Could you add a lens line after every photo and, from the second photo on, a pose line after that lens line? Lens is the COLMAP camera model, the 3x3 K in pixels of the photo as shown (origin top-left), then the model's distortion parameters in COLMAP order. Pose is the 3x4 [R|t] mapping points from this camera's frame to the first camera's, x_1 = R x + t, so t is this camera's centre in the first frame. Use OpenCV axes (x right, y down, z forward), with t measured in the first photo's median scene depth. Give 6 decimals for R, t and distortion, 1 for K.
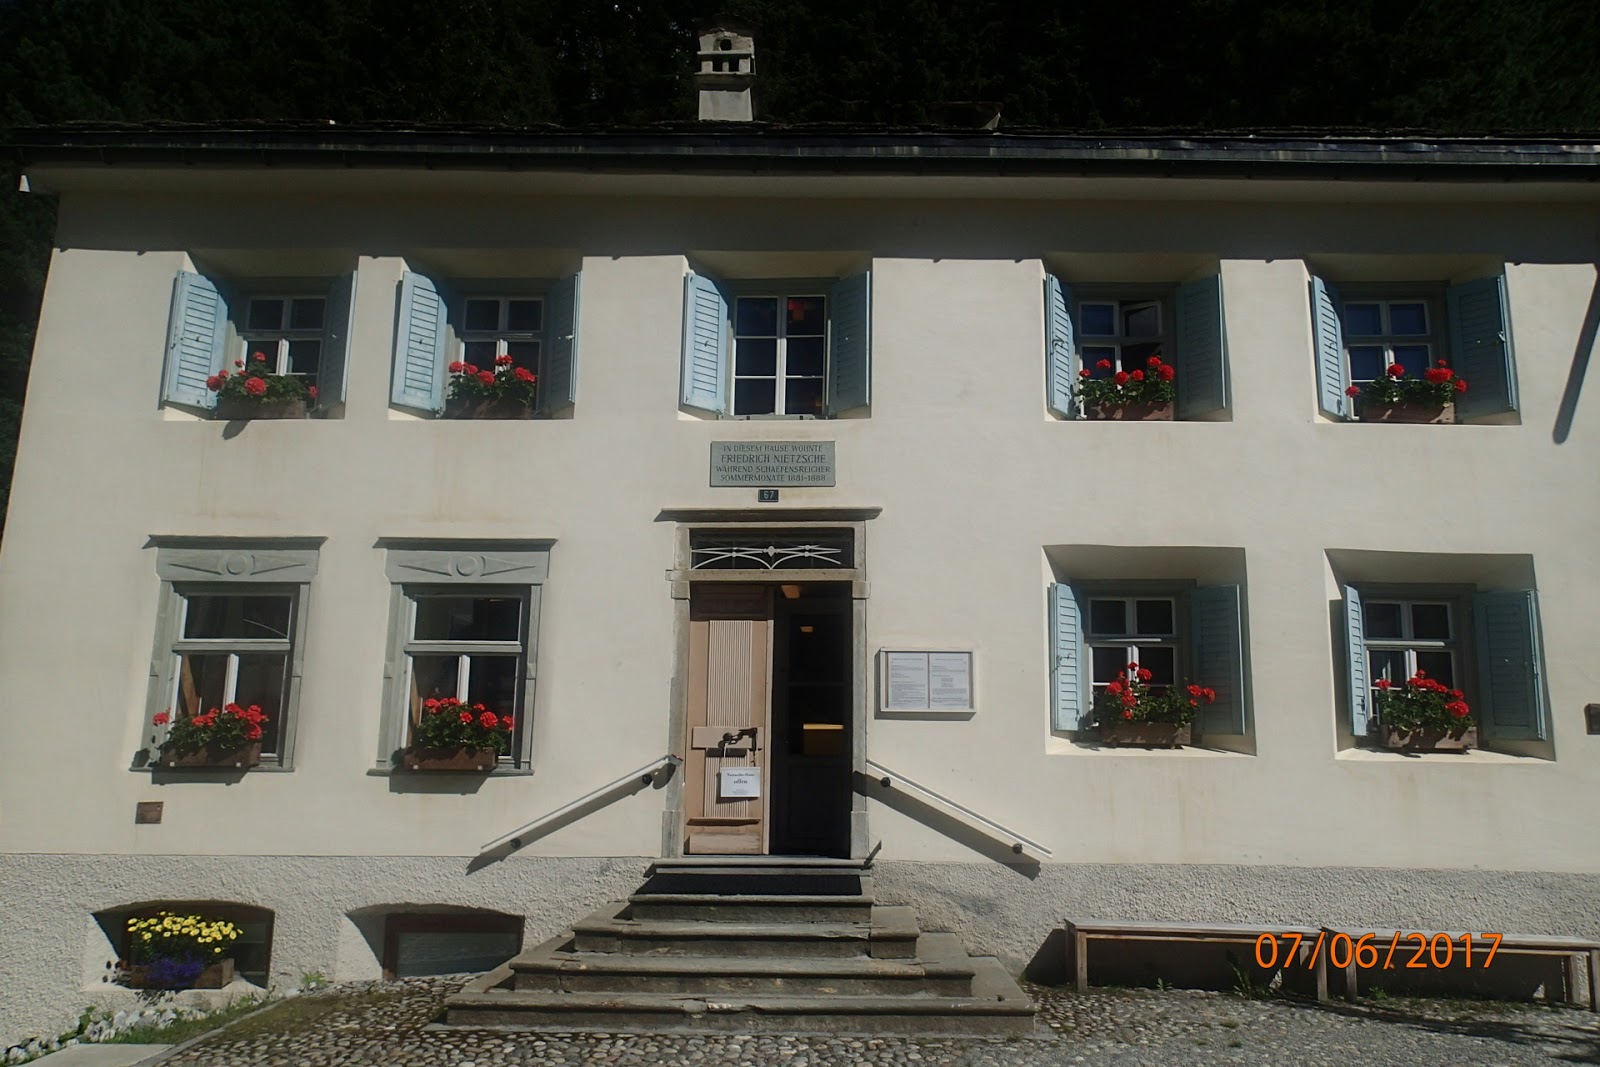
lens RADIAL K [[1209.3, 0, 800.0], [0, 1209.3, 533.5], [0, 0, 1]] dist [0.003841, 0.002179]
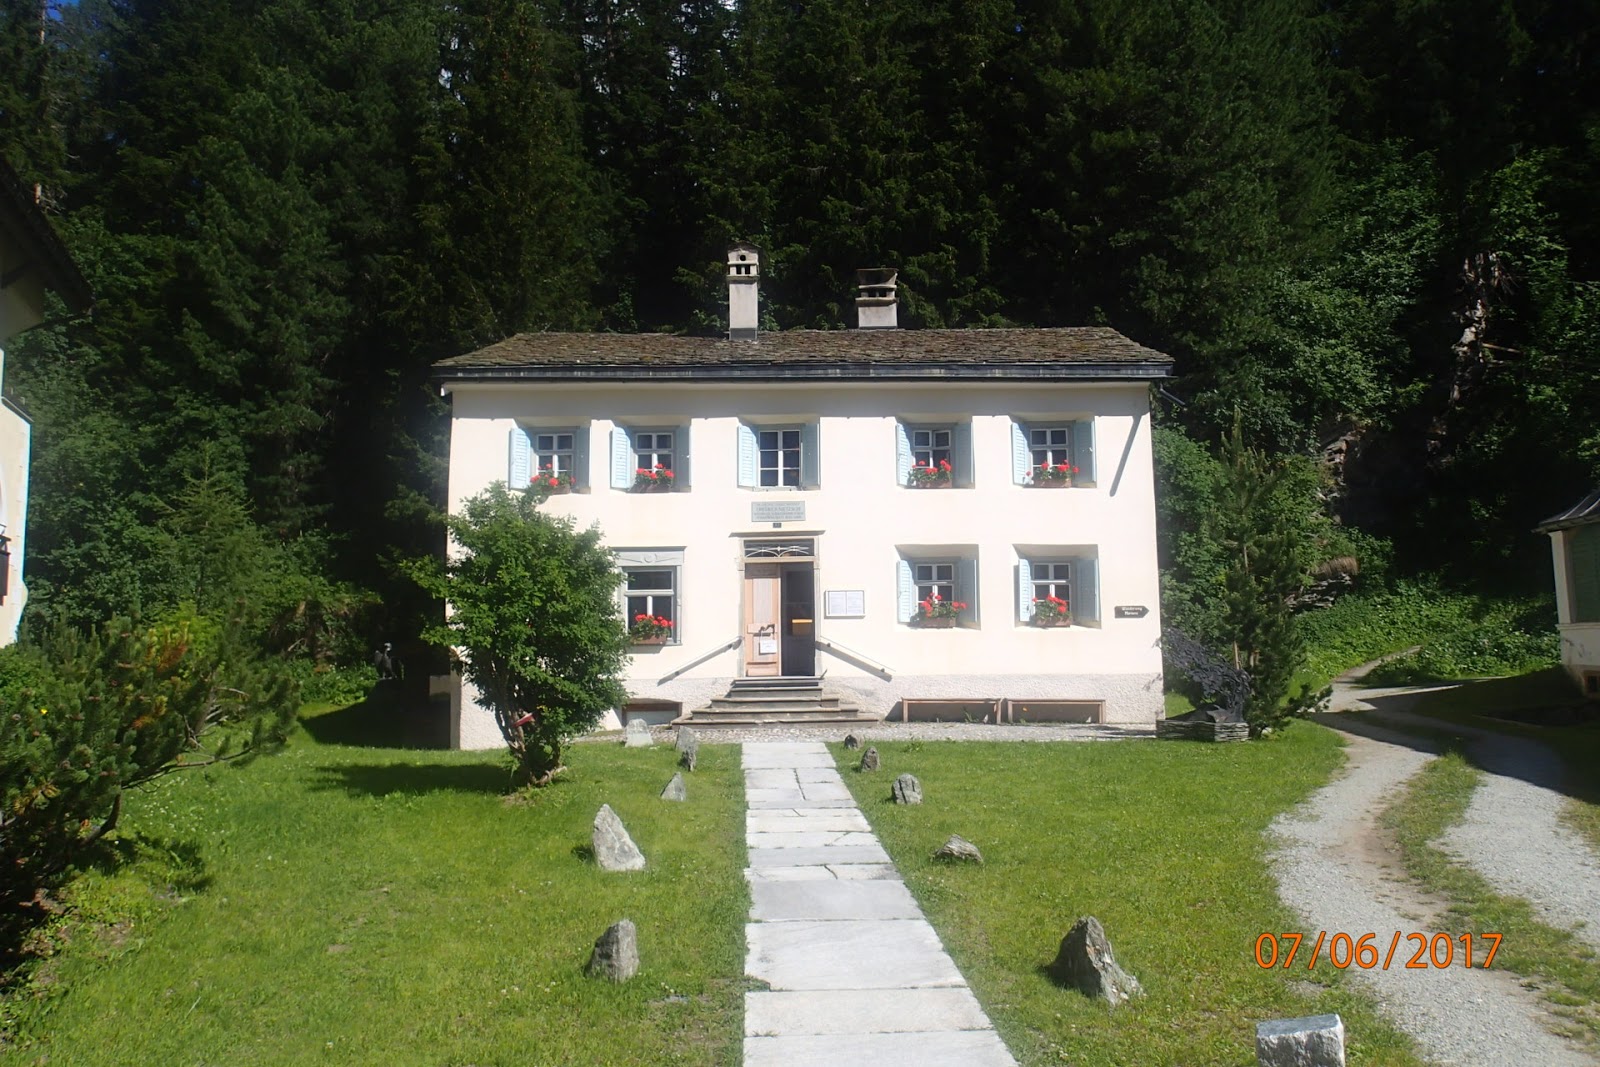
lens RADIAL K [[1209.3, 0, 800.0], [0, 1209.3, 533.5], [0, 0, 1]] dist [0.003841, 0.002179]
pose [[0.999630, -0.021930, 0.016093, -0.019737], [0.020398, 0.995748, 0.089831, -0.223740], [-0.017994, -0.089470, 0.995827, -1.323275]]
